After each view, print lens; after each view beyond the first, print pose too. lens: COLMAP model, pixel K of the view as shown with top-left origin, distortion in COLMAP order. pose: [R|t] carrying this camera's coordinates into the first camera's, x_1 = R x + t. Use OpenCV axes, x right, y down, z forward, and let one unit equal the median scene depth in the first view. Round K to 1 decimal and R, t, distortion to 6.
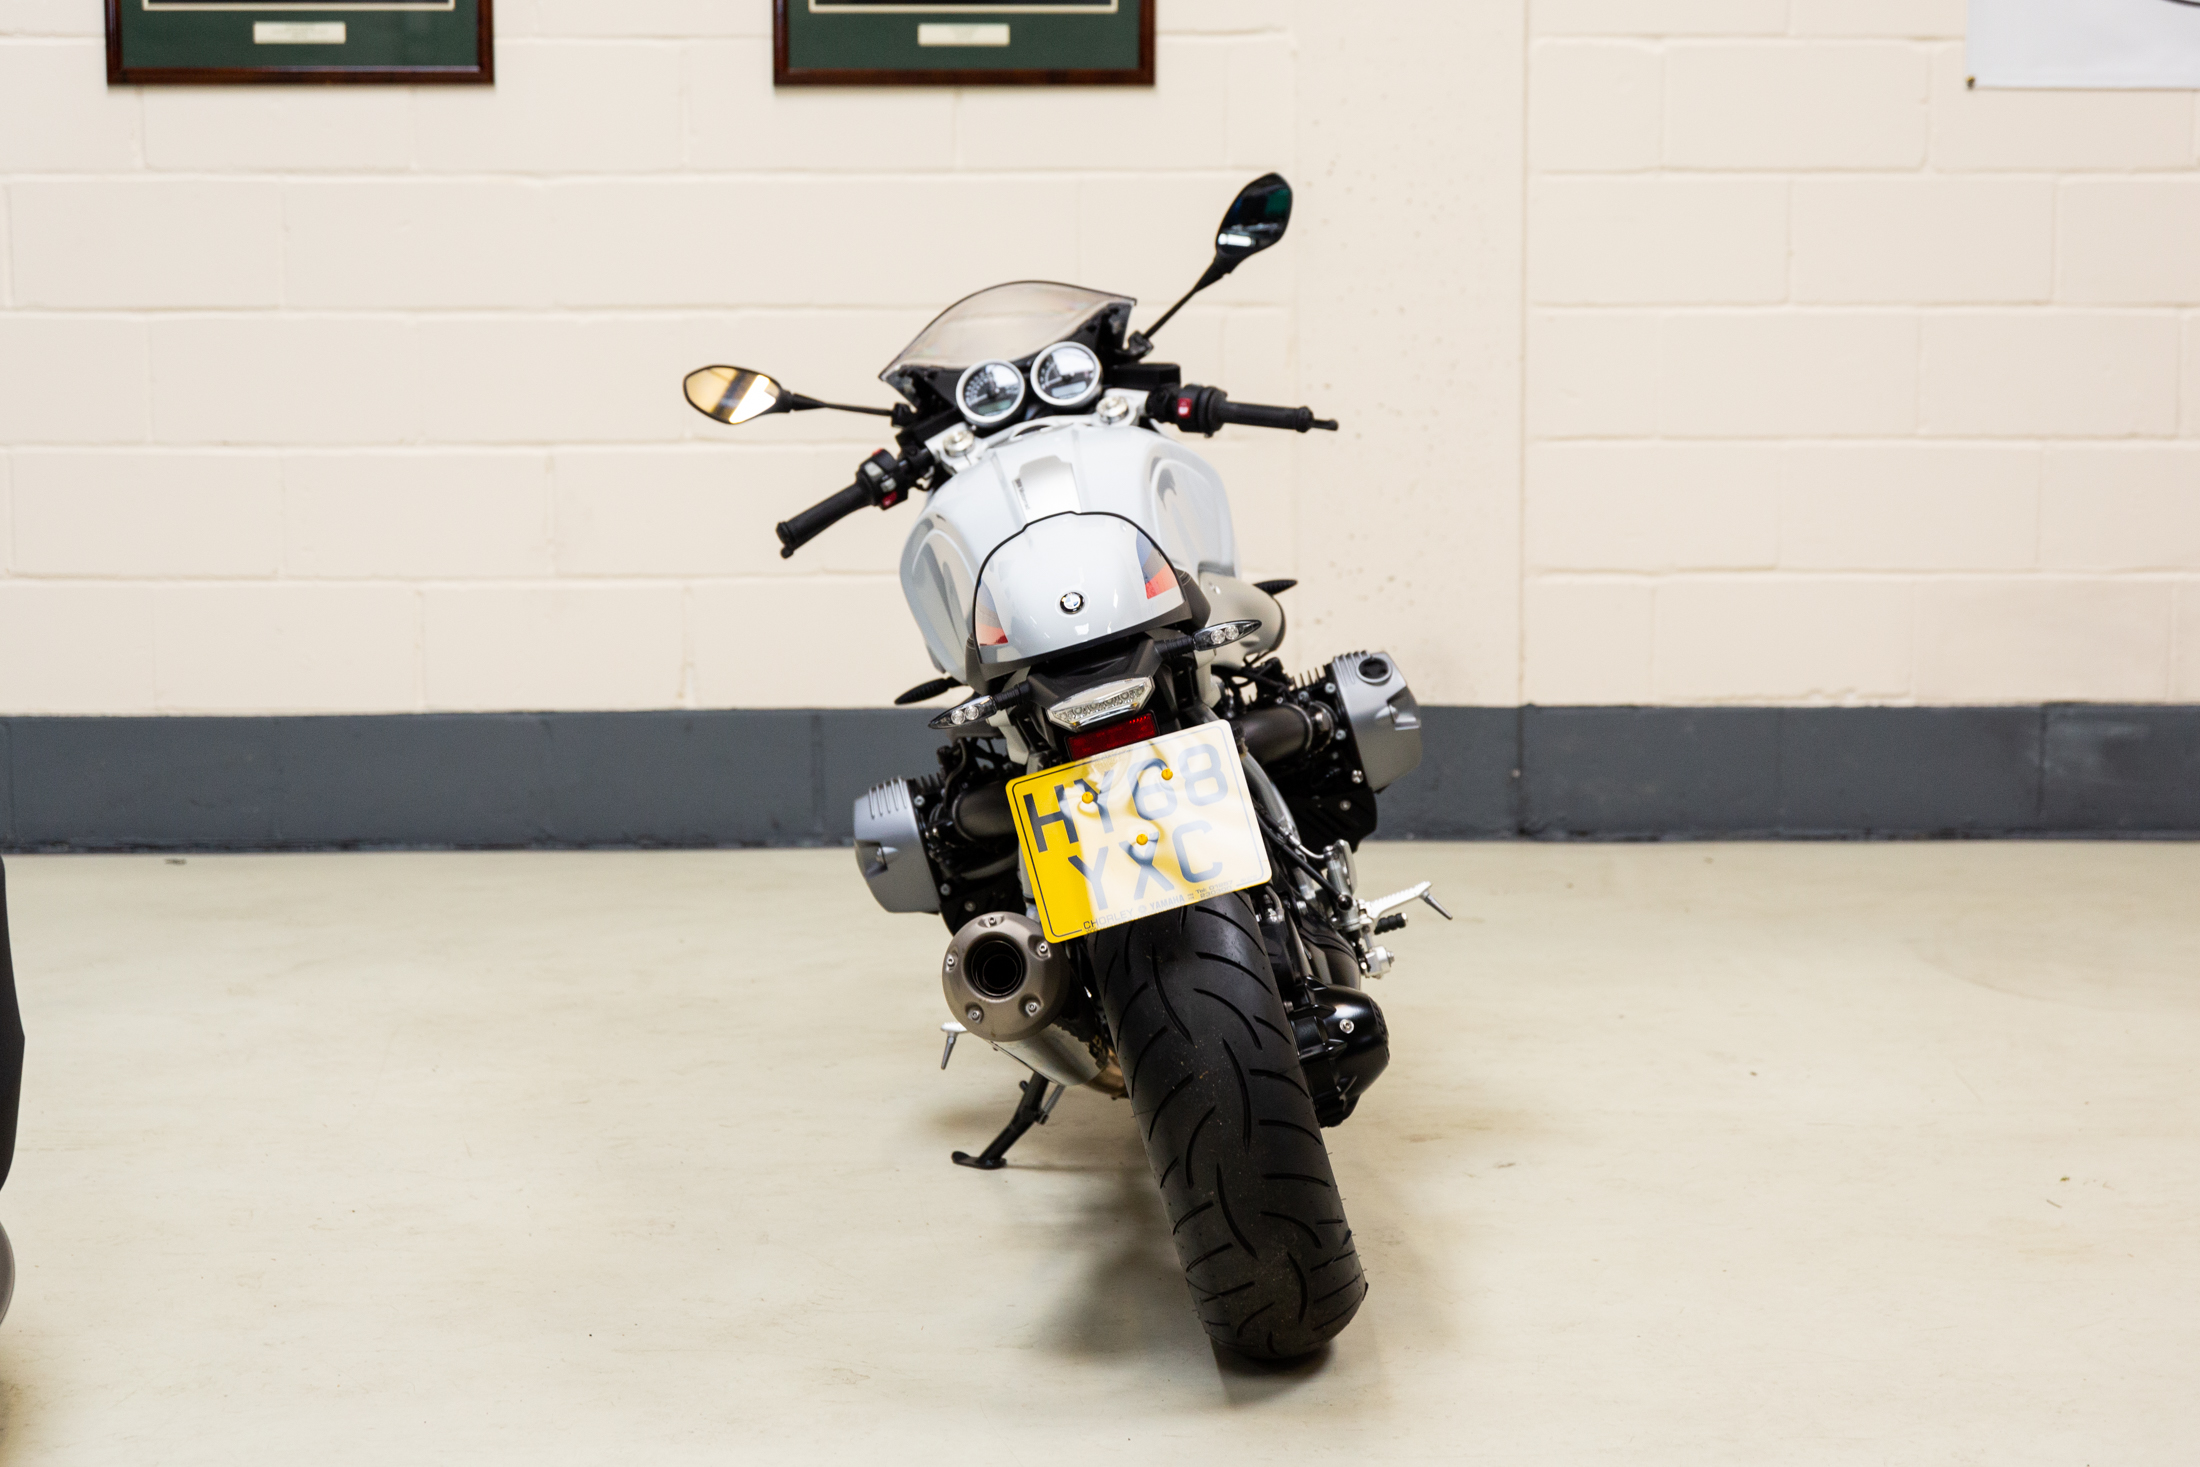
lens RADIAL K [[4191.2, 0, 1041.8], [0, 4191.2, 804.9], [0, 0, 1]] dist [0.006476, -0.111368]
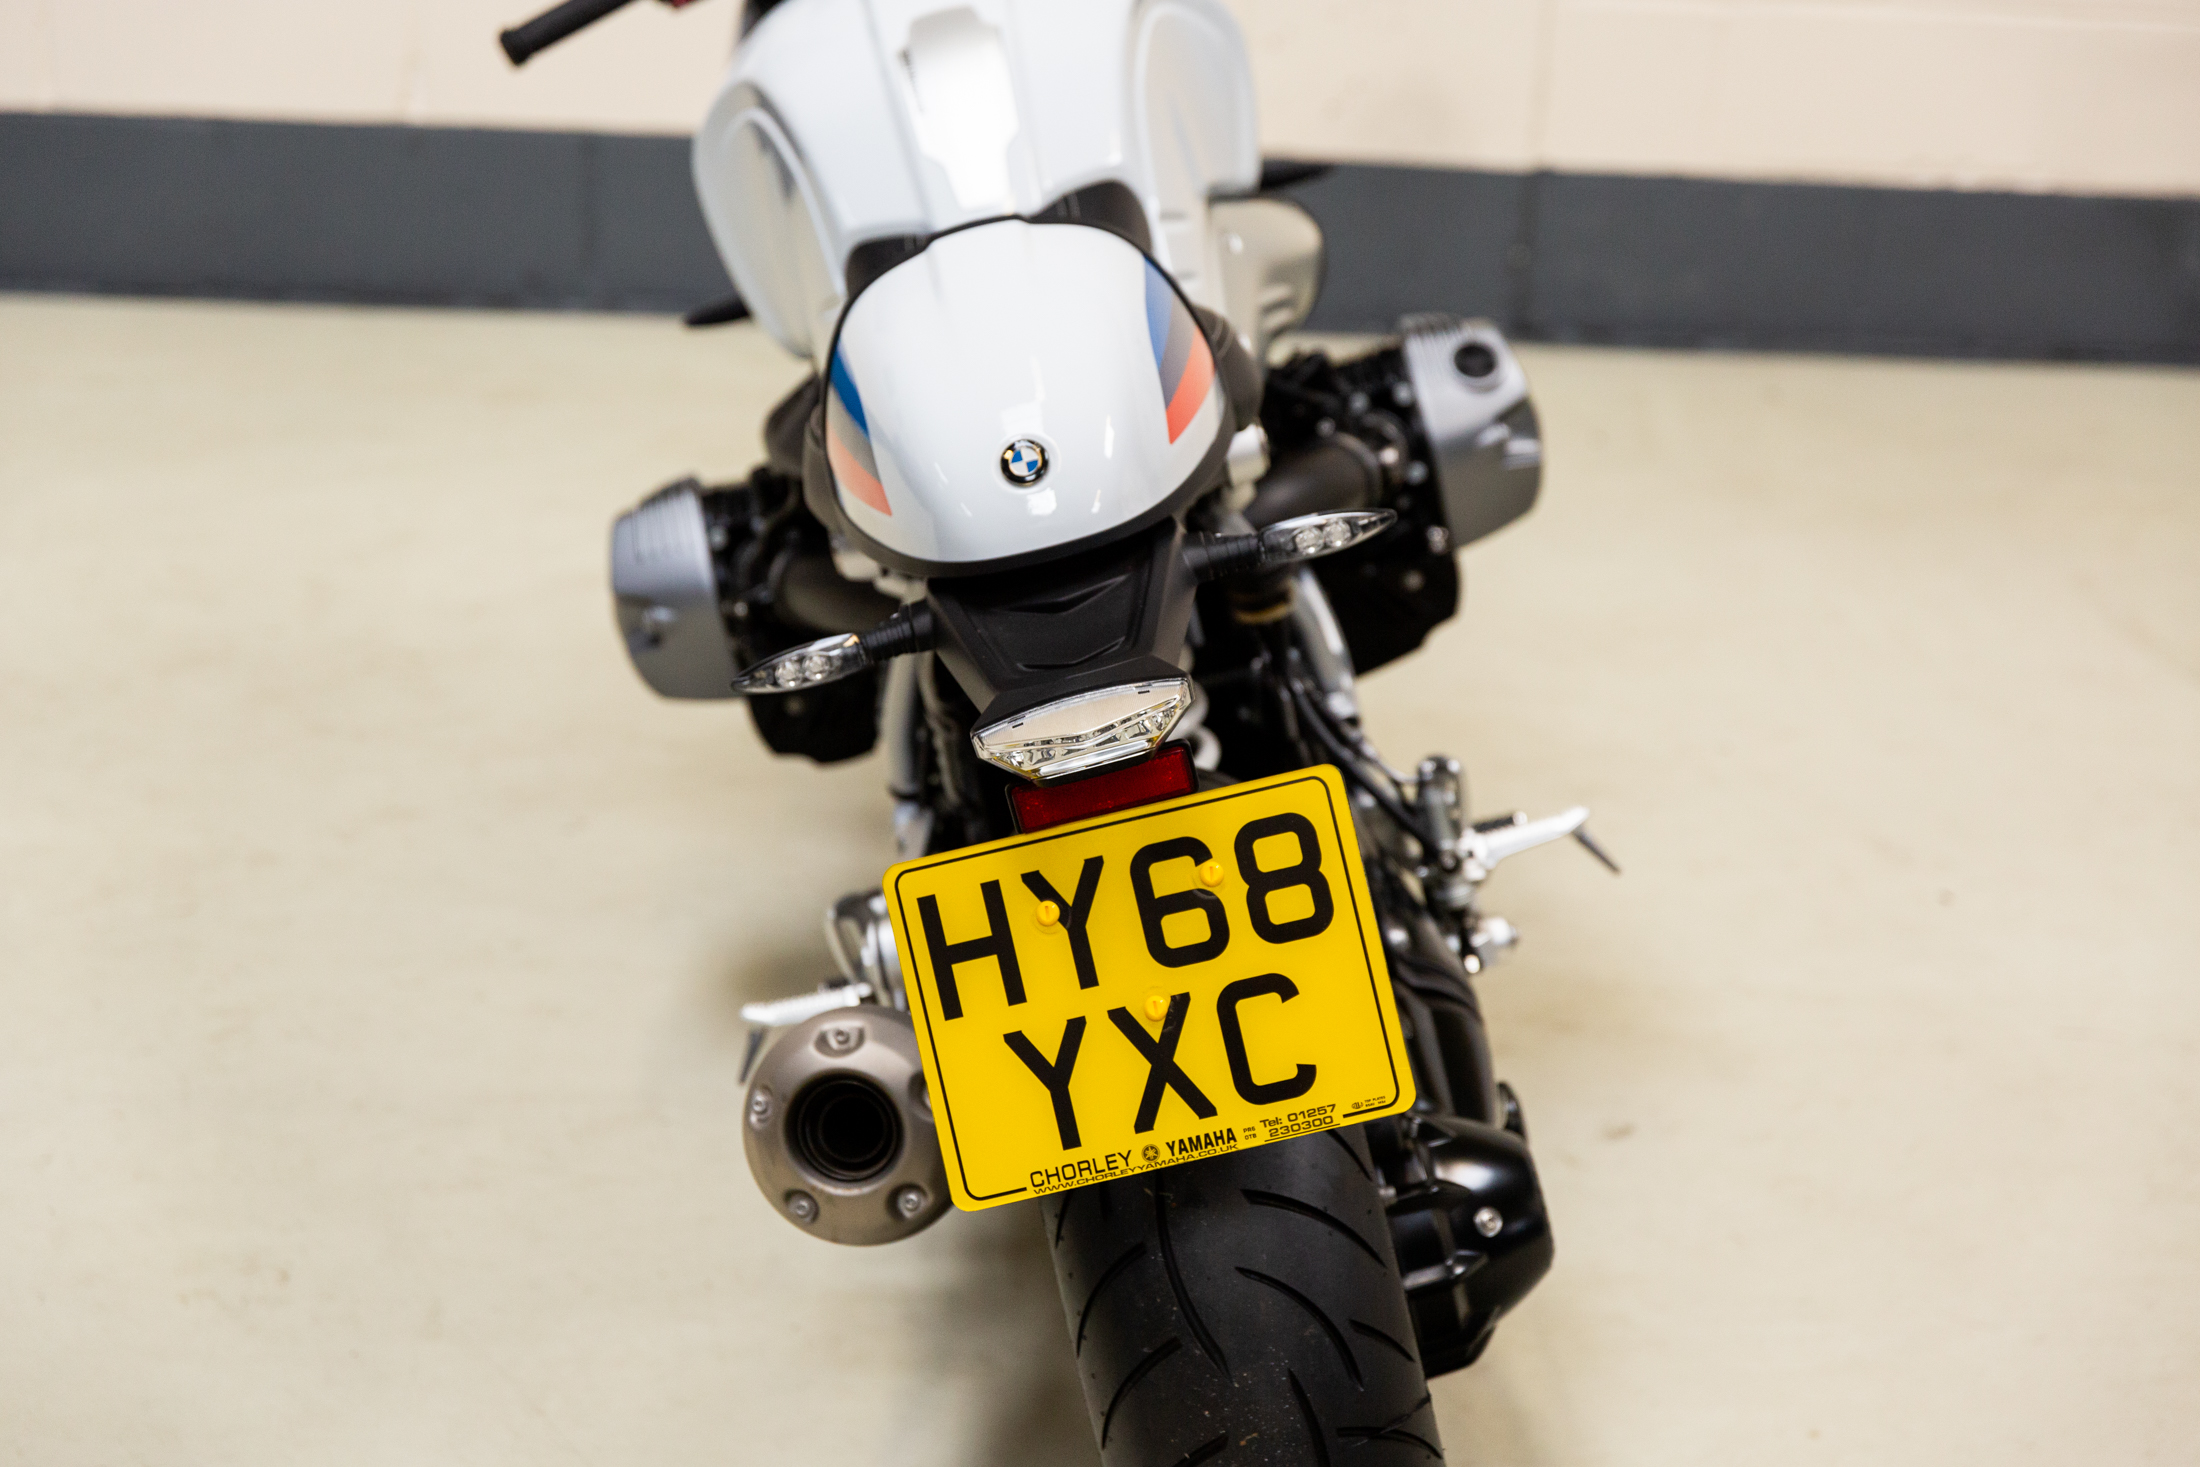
lens RADIAL K [[4191.2, 0, 1041.8], [0, 4191.2, 804.9], [0, 0, 1]] dist [0.006476, -0.111368]
pose [[0.998021, 0.036879, 0.050939, -0.012843], [-0.046048, 0.980207, 0.192546, -0.090790], [-0.042830, -0.194510, 0.979965, 0.431329]]
